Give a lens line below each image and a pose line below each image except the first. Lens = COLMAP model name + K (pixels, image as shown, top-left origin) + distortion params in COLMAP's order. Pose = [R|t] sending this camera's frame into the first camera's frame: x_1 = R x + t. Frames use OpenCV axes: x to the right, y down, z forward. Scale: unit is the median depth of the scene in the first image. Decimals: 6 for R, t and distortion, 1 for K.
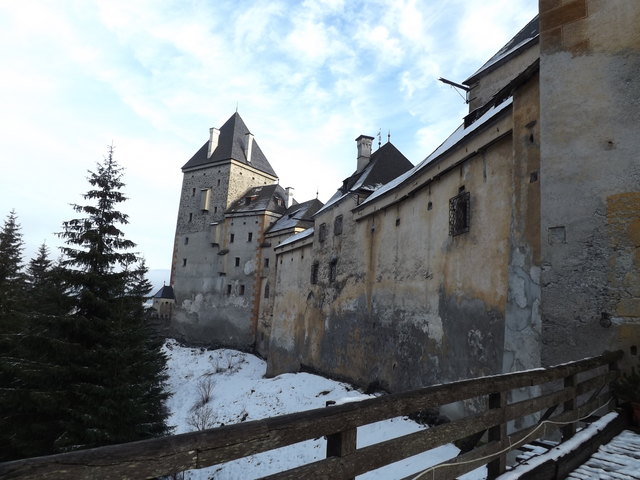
lens RADIAL K [[466.6, 0, 320.0], [0, 466.6, 240.0], [0, 0, 1]] dist [-0.044389, 0.002391]
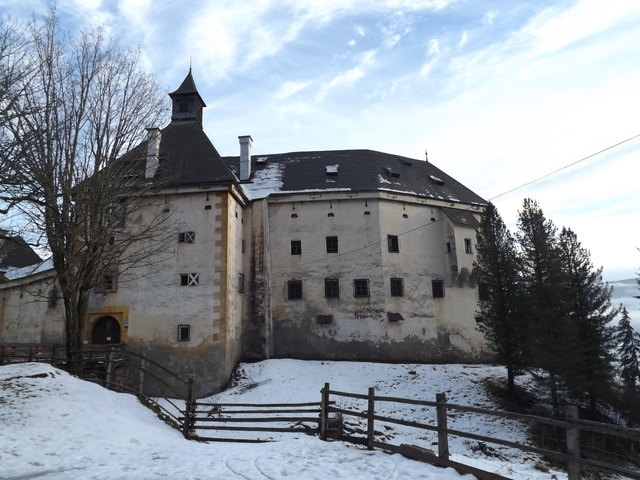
lens RADIAL K [[466.6, 0, 320.0], [0, 466.6, 240.0], [0, 0, 1]] dist [-0.044389, 0.002391]
pose [[0.733366, 0.081362, 0.674947, -0.171622], [-0.024684, 0.995345, -0.093164, -0.099310], [-0.679385, 0.051663, 0.731961, -0.943423]]
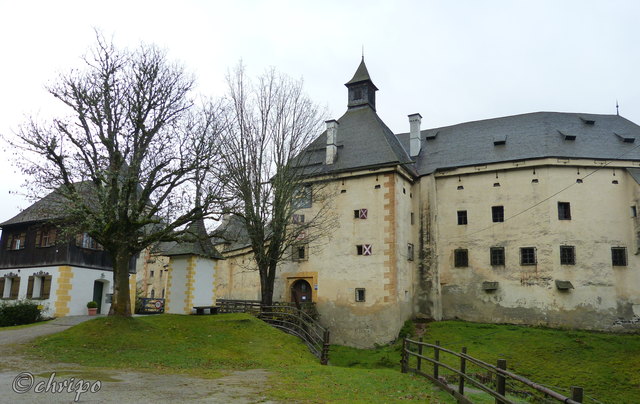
lens RADIAL K [[479.4, 0, 320.3], [0, 479.4, 237.7], [0, 0, 1]] dist [-0.027123, 0.004111]
pose [[0.949704, 0.012338, 0.312905, -0.180470], [-0.011393, 0.999923, -0.004848, -0.127518], [-0.312941, 0.001040, 0.949772, -1.152605]]
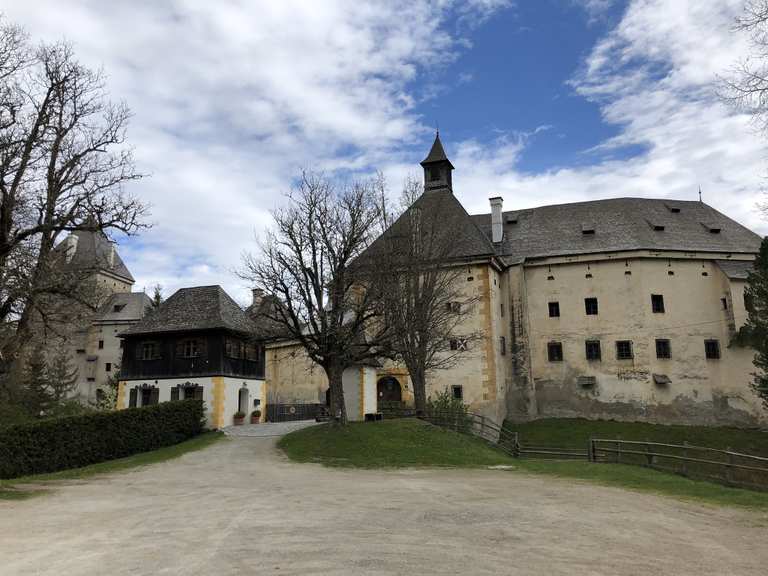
lens RADIAL K [[631.5, 0, 376.5], [0, 631.5, 273.5], [0, 0, 1]] dist [0.056922, -0.077846]
pose [[0.902375, 0.026343, 0.430146, -0.578838], [-0.002141, 0.998392, -0.056652, -0.196277], [-0.430947, 0.050200, 0.900980, -1.362015]]
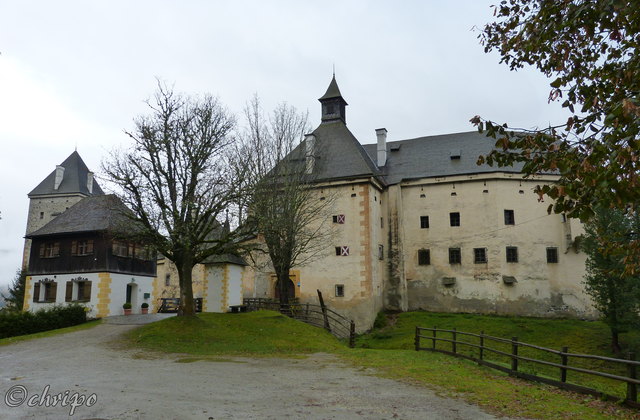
lens RADIAL K [[479.7, 0, 319.7], [0, 479.7, 237.1], [0, 0, 1]] dist [-0.030588, 0.000534]
pose [[0.903020, 0.002812, 0.429590, -0.364626], [-0.008230, 0.999908, 0.010755, -0.161421], [-0.429520, -0.013247, 0.902960, -1.264111]]
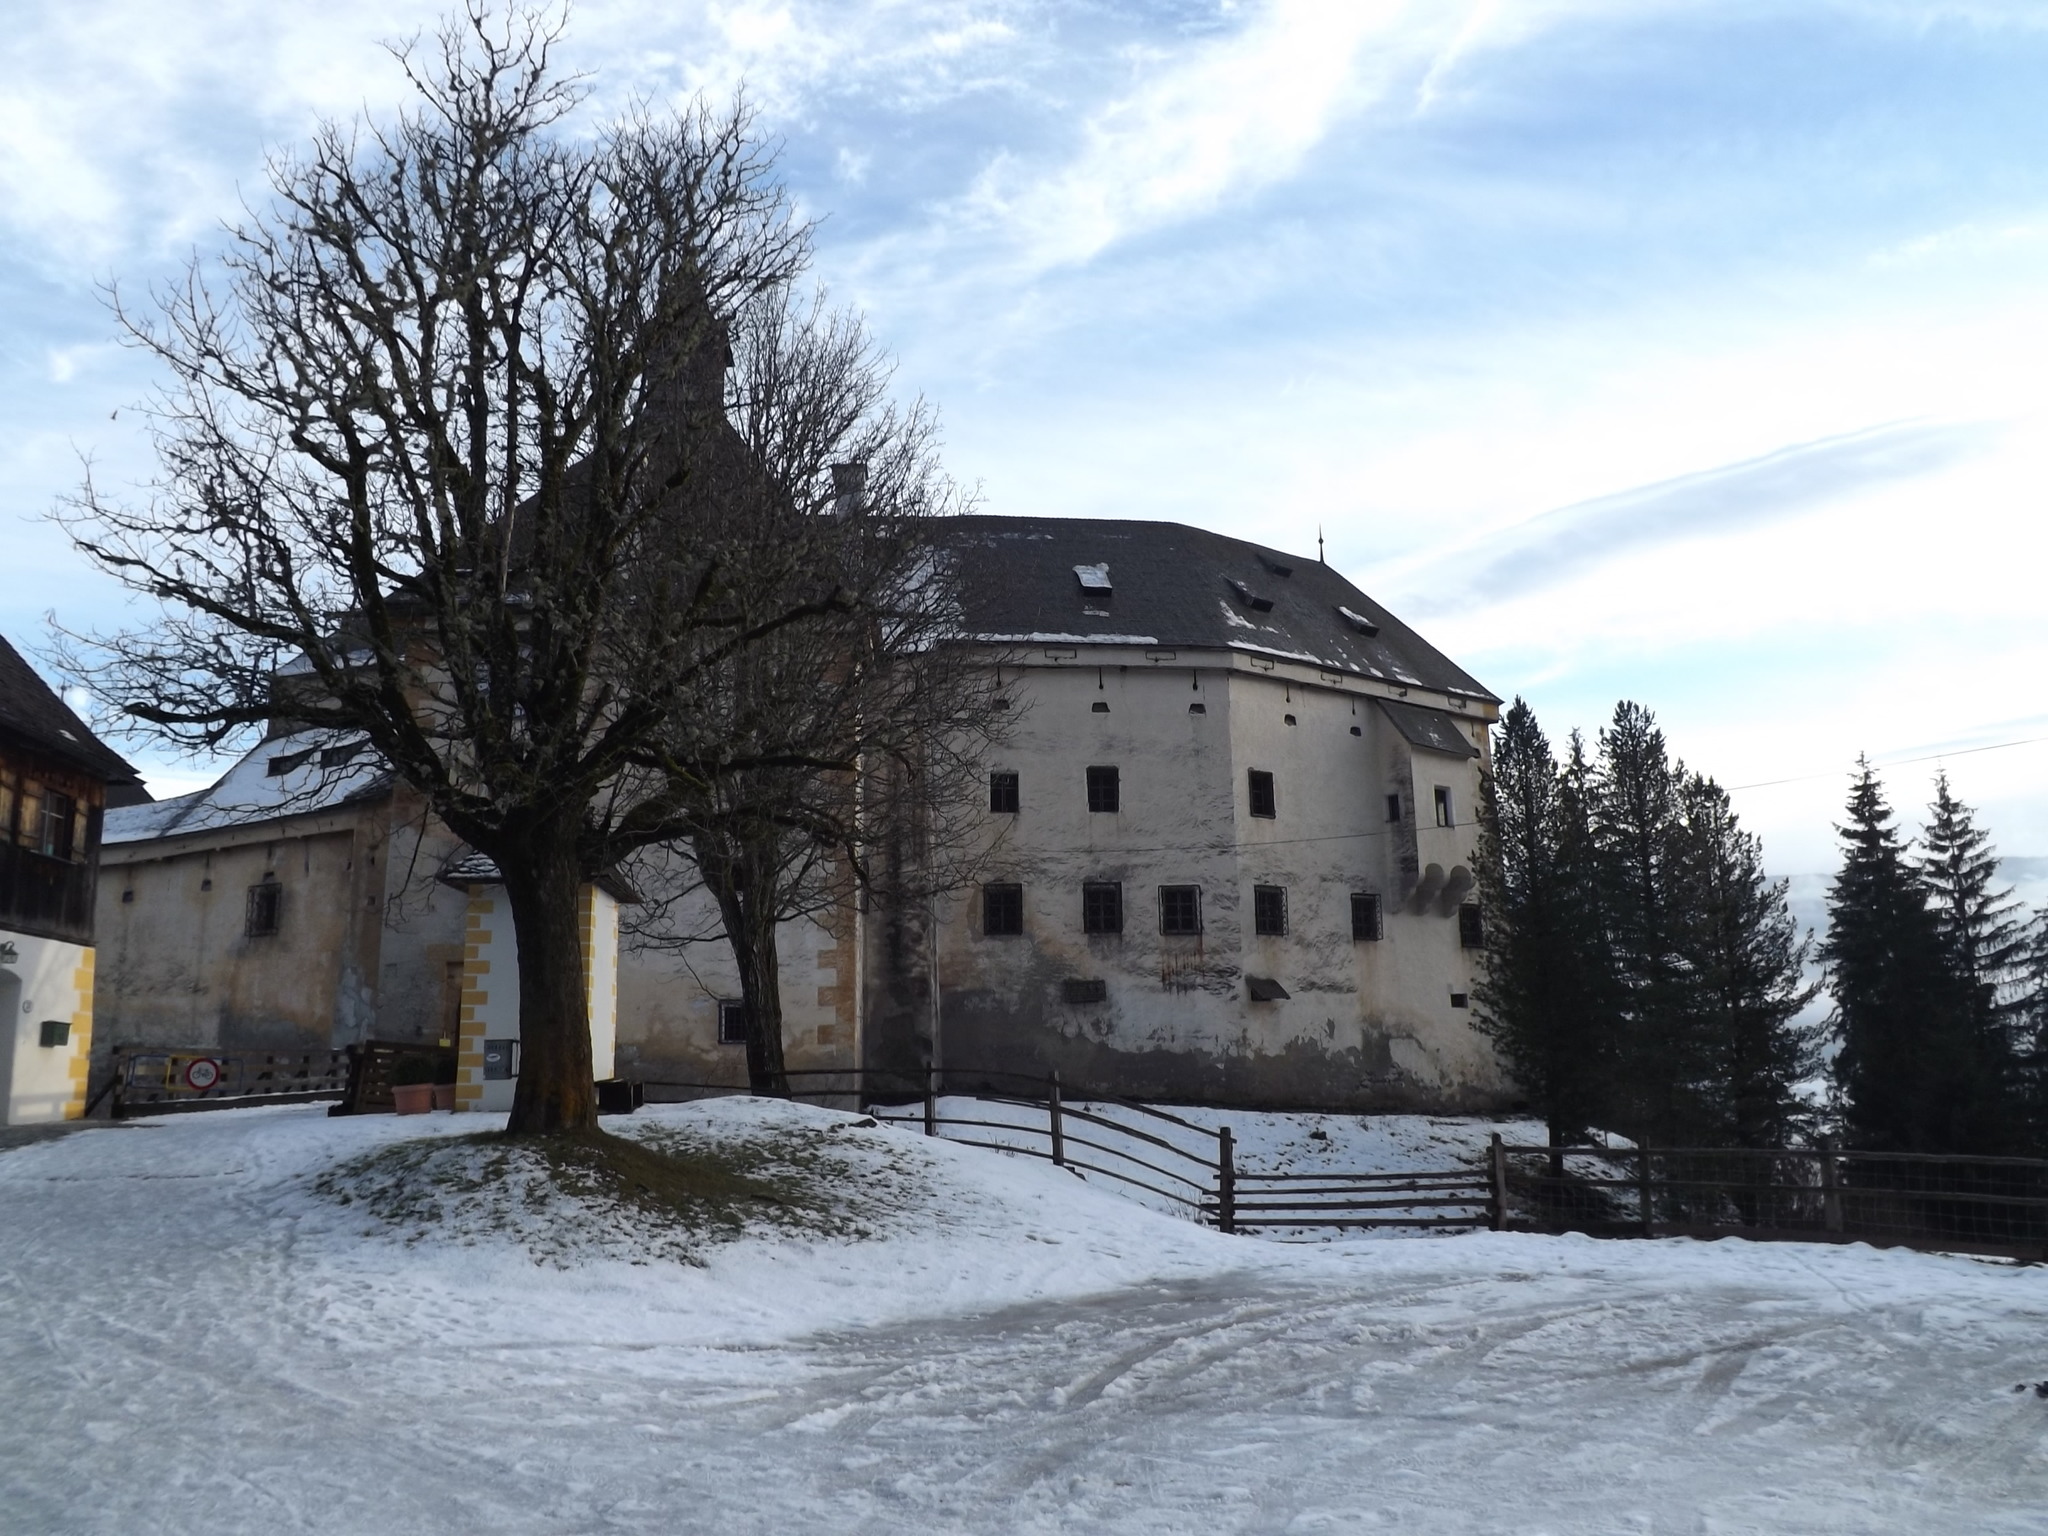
lens RADIAL K [[1493.3, 0, 1024.0], [0, 1493.3, 768.0], [0, 0, 1]] dist [-0.044389, 0.002391]
pose [[0.619910, 0.092942, 0.779149, -0.509351], [-0.060577, 0.995666, -0.070573, -0.116899], [-0.782331, -0.003450, 0.622853, -0.905442]]
